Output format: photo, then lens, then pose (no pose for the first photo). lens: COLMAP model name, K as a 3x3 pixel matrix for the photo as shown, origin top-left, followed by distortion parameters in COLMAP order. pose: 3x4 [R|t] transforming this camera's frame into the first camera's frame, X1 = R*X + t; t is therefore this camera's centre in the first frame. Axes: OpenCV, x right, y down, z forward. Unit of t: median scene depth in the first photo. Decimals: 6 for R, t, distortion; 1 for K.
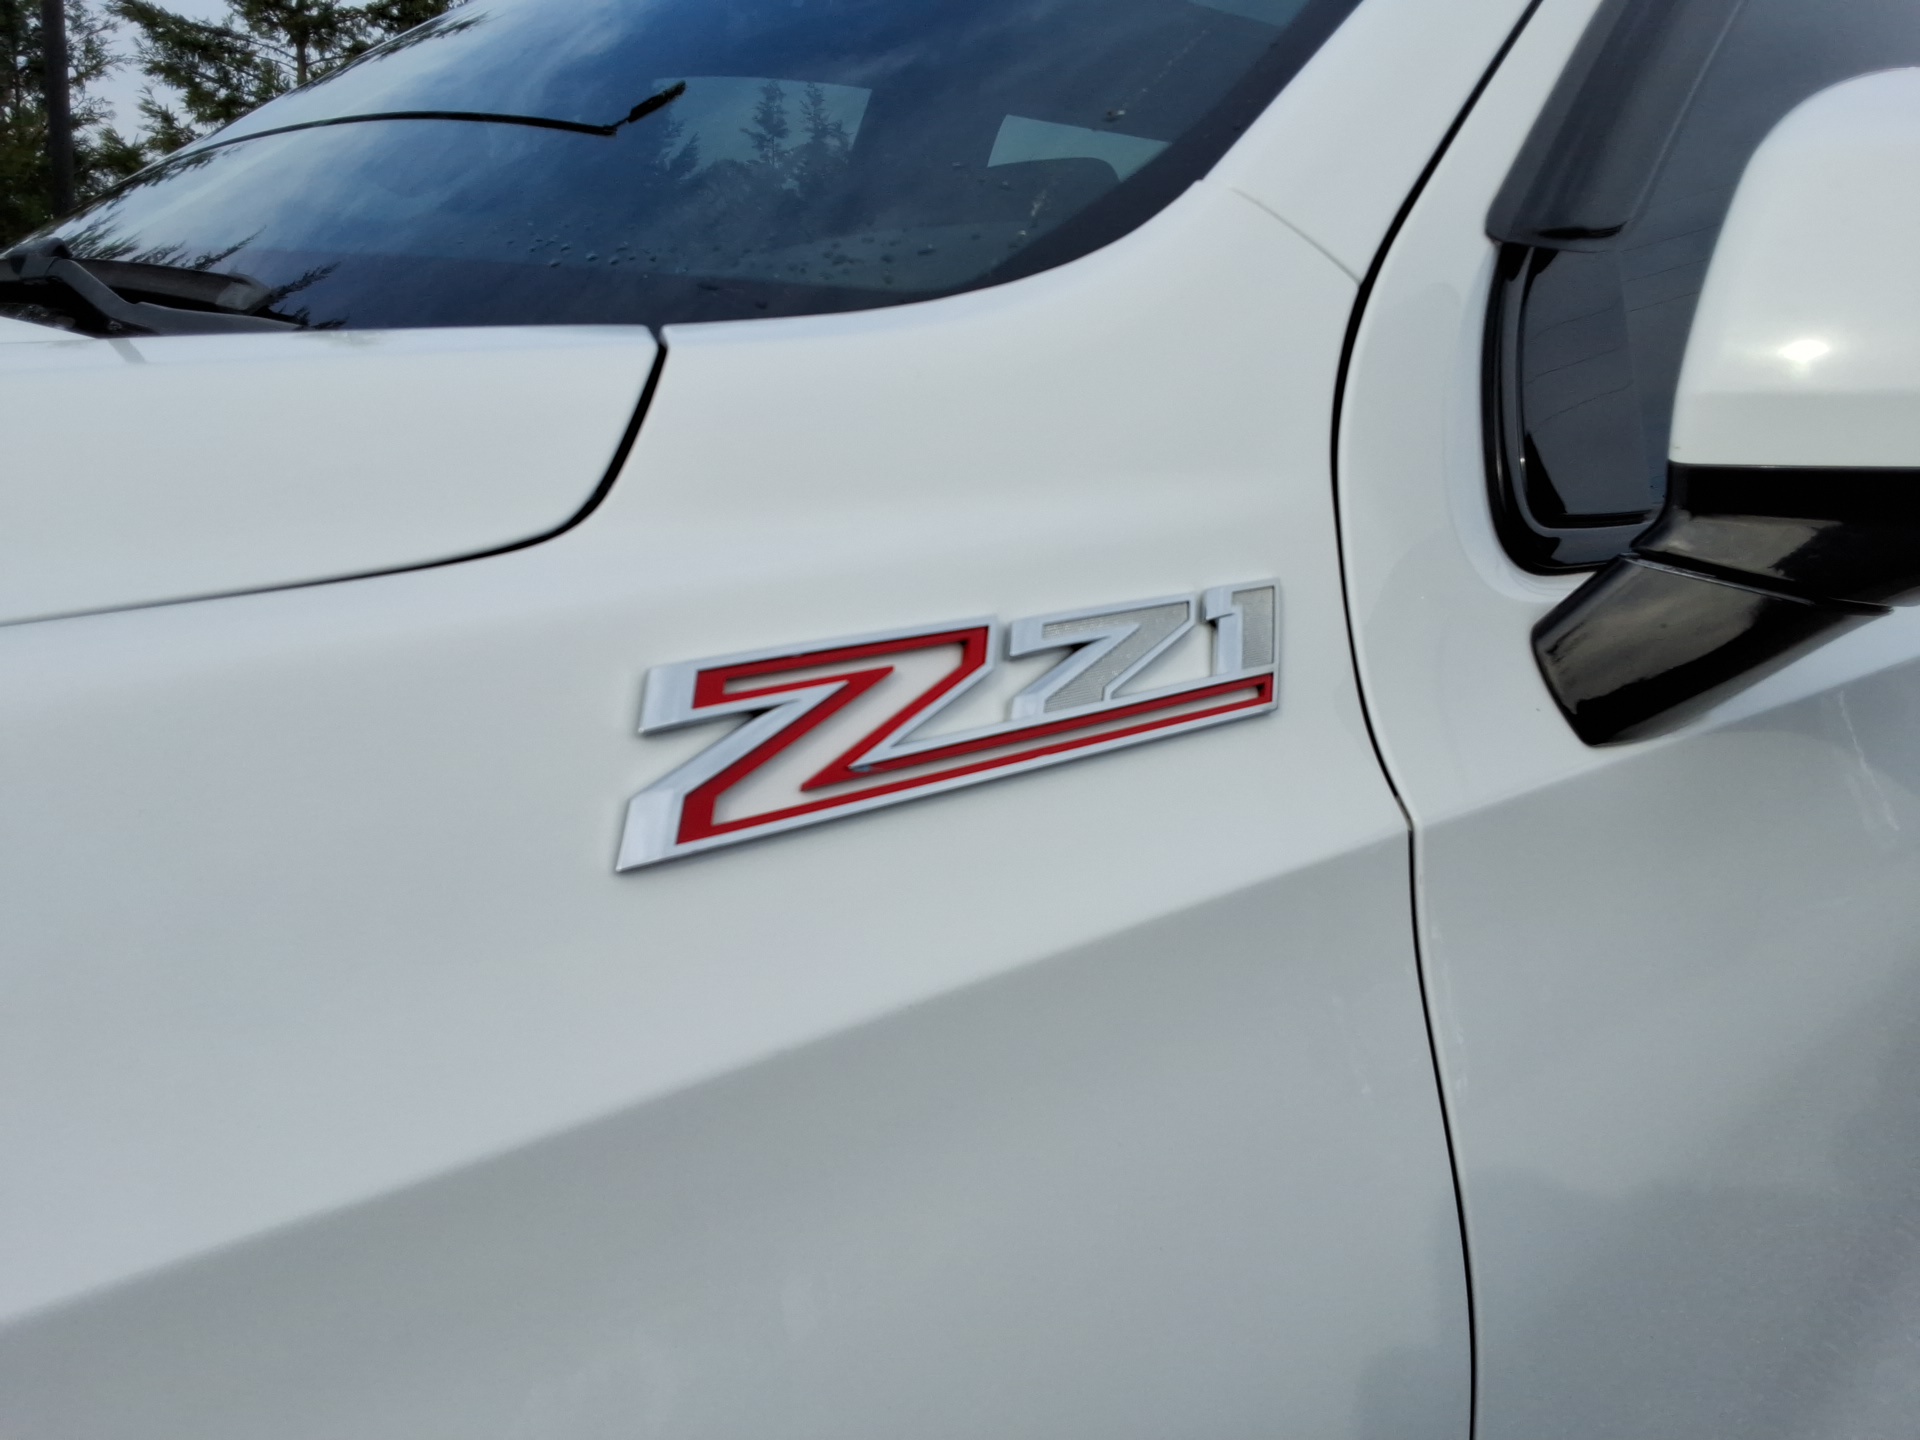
lens RADIAL K [[1535.0, 0, 977.4], [0, 1535.0, 704.0], [0, 0, 1]] dist [0.125418, -0.190845]
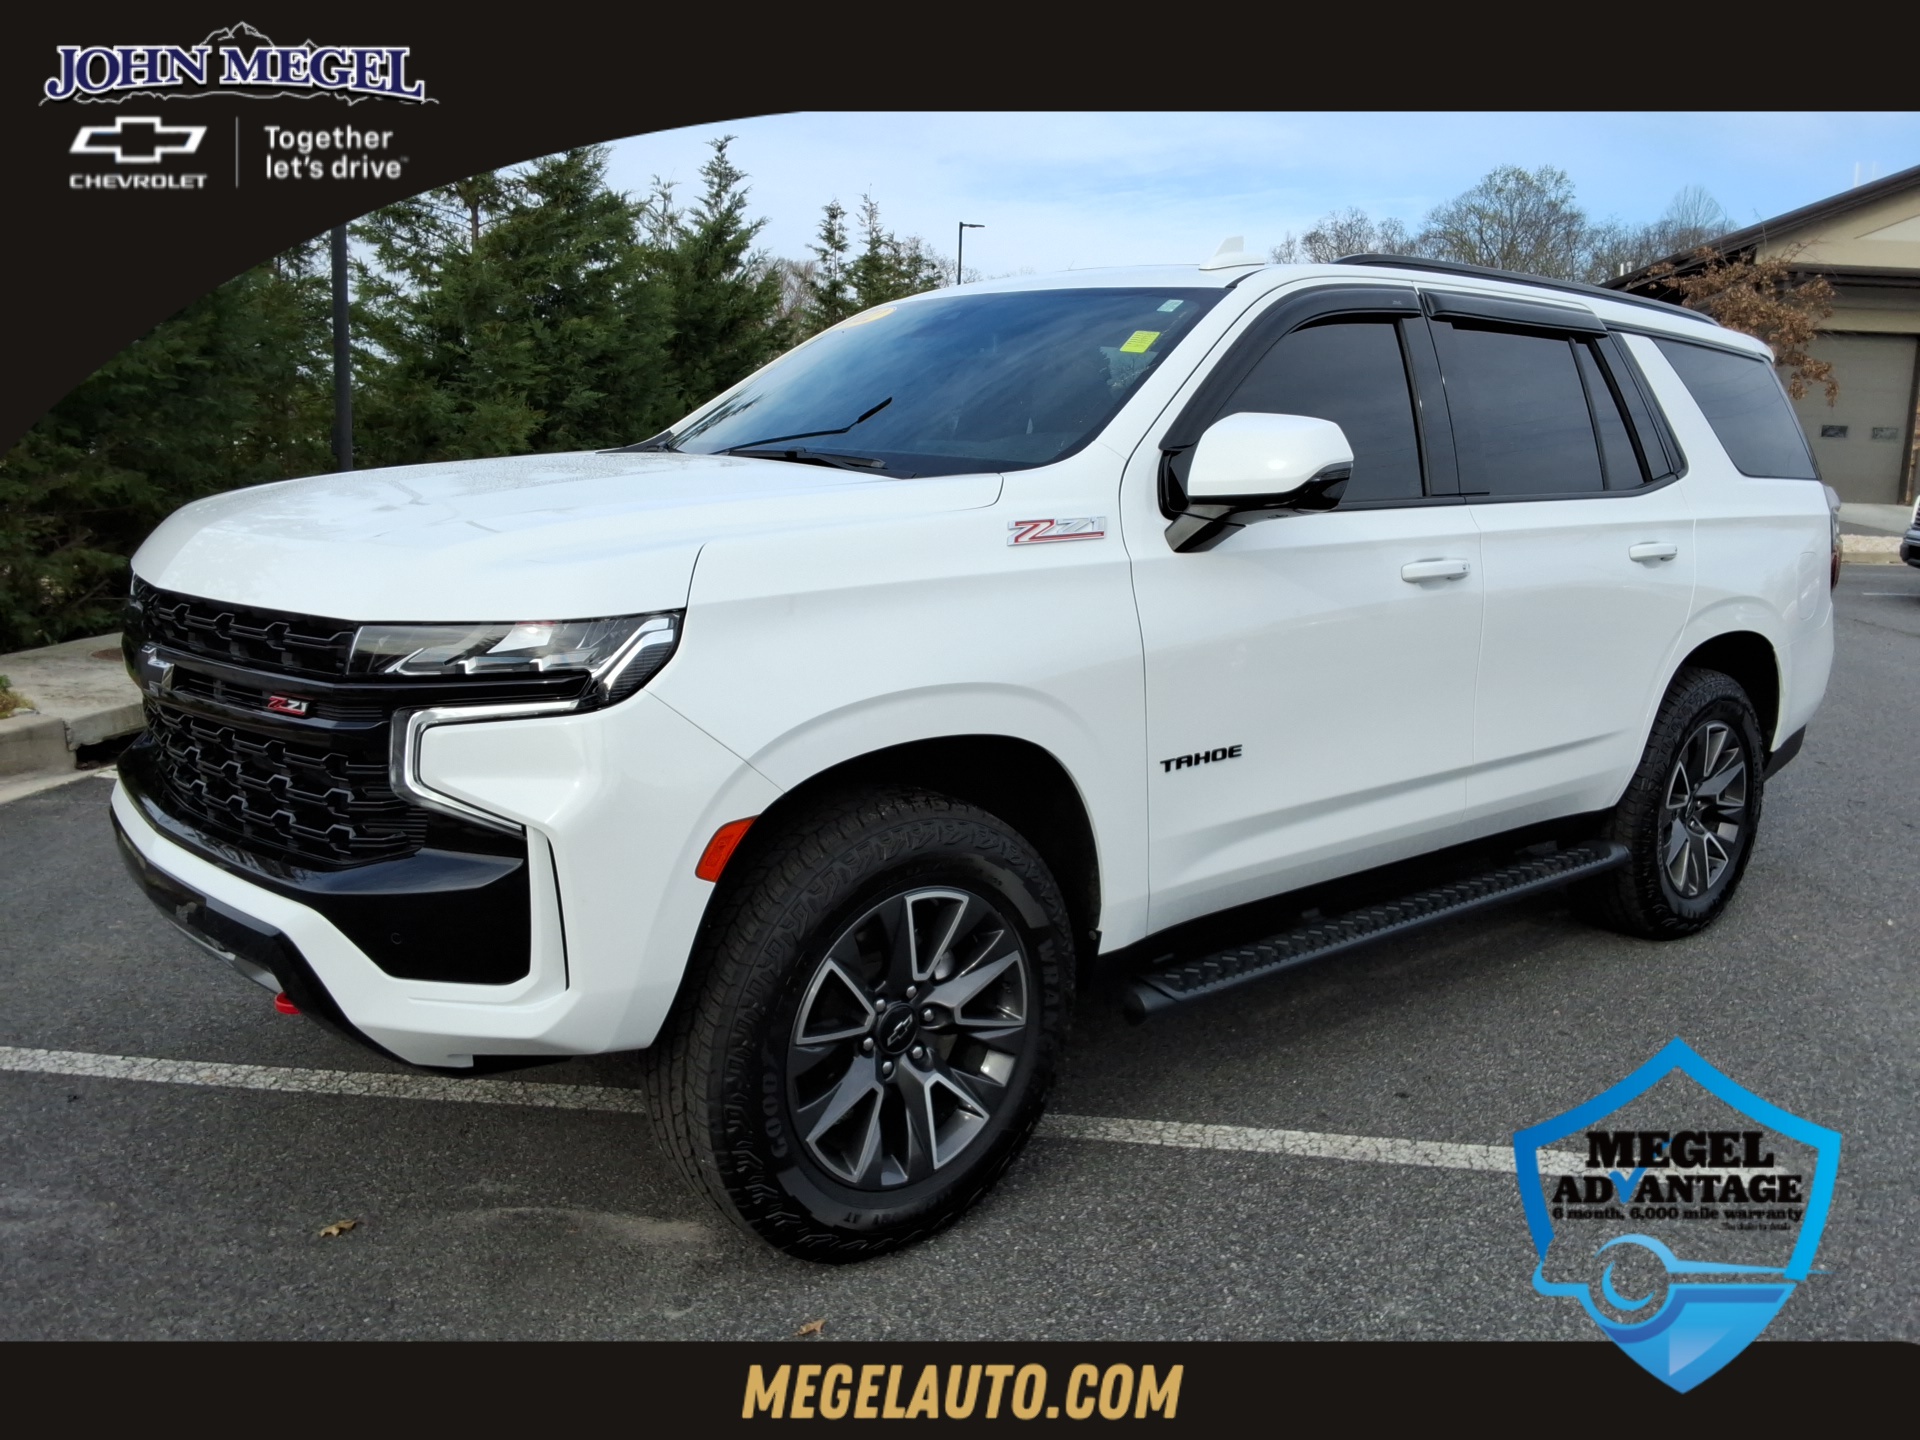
lens RADIAL K [[1537.5, 0, 983.2], [0, 1537.5, 713.3], [0, 0, 1]] dist [0.120110, -0.194188]
pose [[0.999454, -0.018721, -0.027211, -0.004833], [0.017470, 0.998812, -0.045497, 0.039301], [0.028030, 0.044997, 0.998594, -0.202757]]
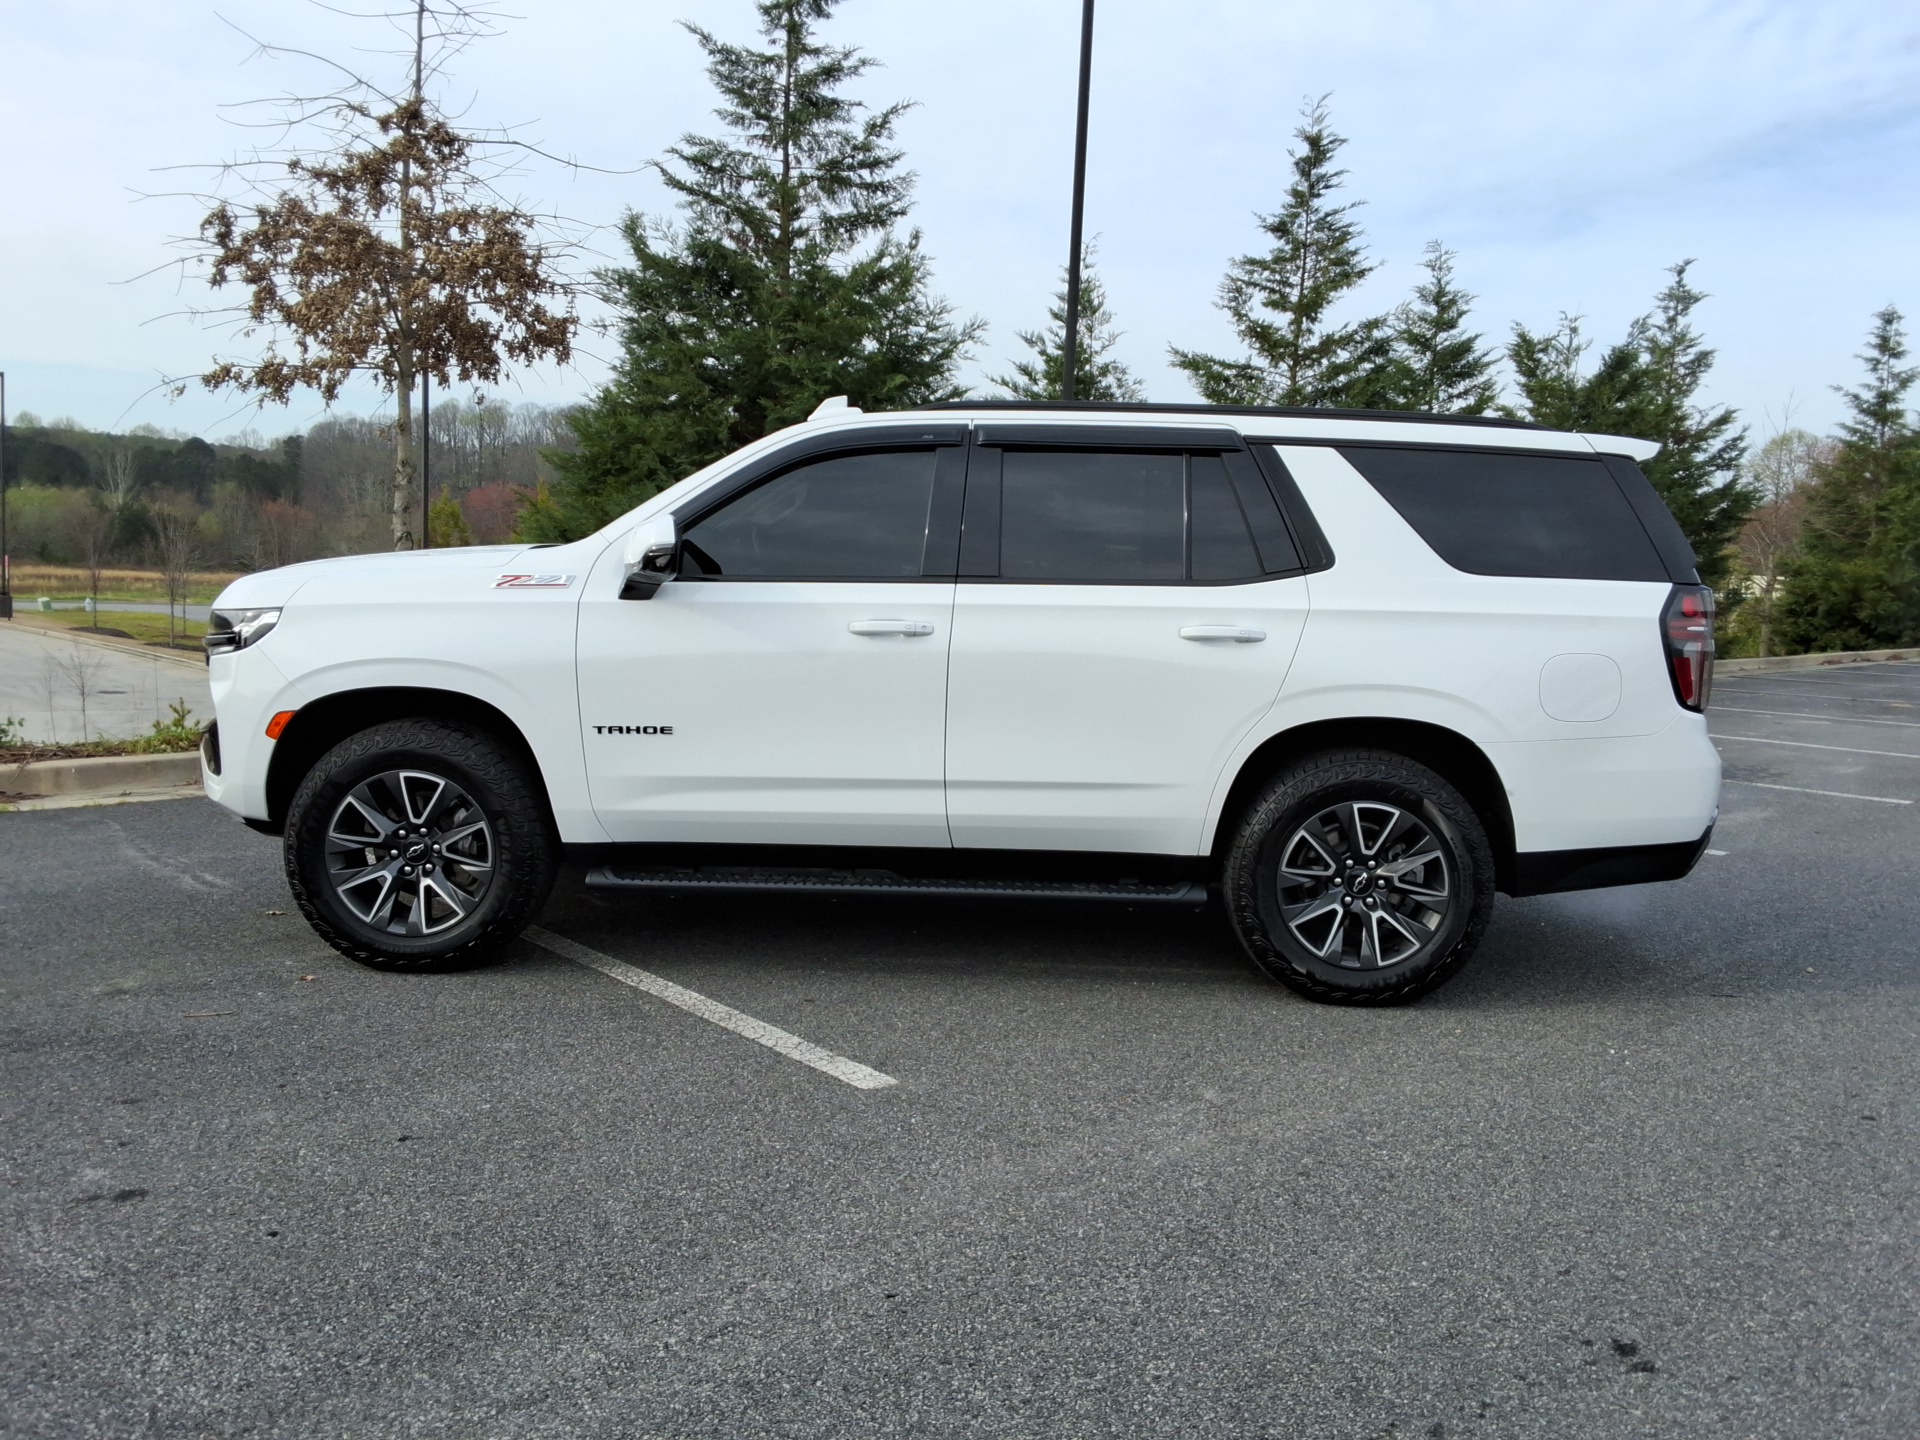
lens RADIAL K [[1535.0, 0, 977.4], [0, 1535.0, 704.0], [0, 0, 1]] dist [0.125418, -0.190845]
pose [[0.714454, 0.042467, -0.698392, 0.377647], [-0.142781, 0.986002, -0.086108, 0.051127], [0.684959, 0.161238, 0.710516, -0.170644]]
